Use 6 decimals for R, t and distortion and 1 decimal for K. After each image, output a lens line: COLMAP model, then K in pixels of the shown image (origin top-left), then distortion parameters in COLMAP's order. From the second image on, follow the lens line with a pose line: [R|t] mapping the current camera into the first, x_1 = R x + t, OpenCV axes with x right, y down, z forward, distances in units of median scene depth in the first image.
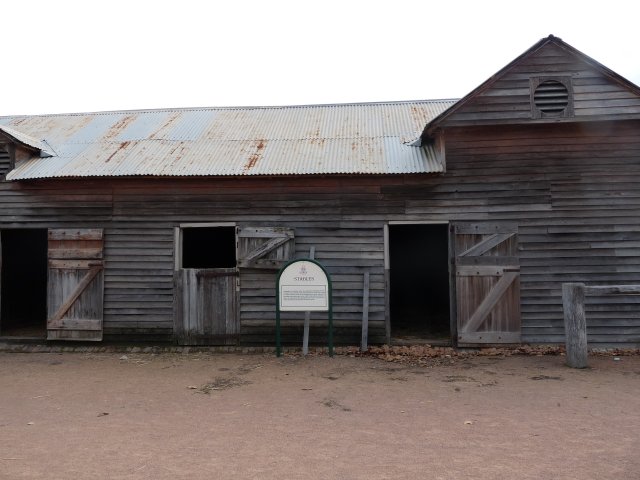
lens RADIAL K [[883.4, 0, 320.0], [0, 883.4, 240.0], [0, 0, 1]] dist [-0.014728, -0.041447]
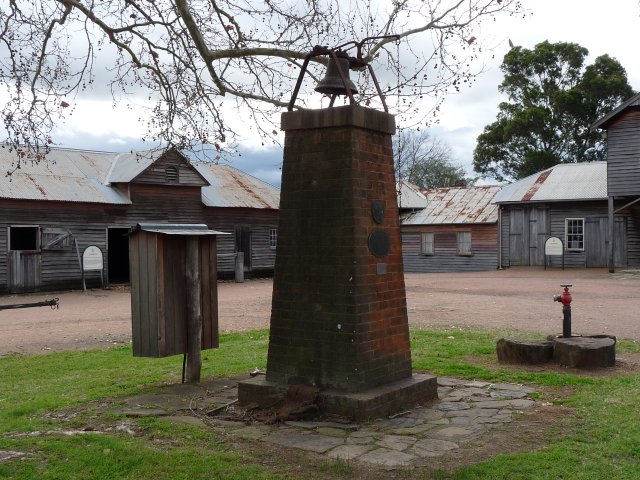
lens RADIAL K [[784.1, 0, 320.0], [0, 784.1, 240.0], [0, 0, 1]] dist [0.001368, -0.025379]
pose [[0.484055, 0.007997, 0.875001, -1.271332], [0.001487, 0.999949, -0.009962, 0.029001], [-0.875037, 0.006124, 0.484018, -0.307126]]
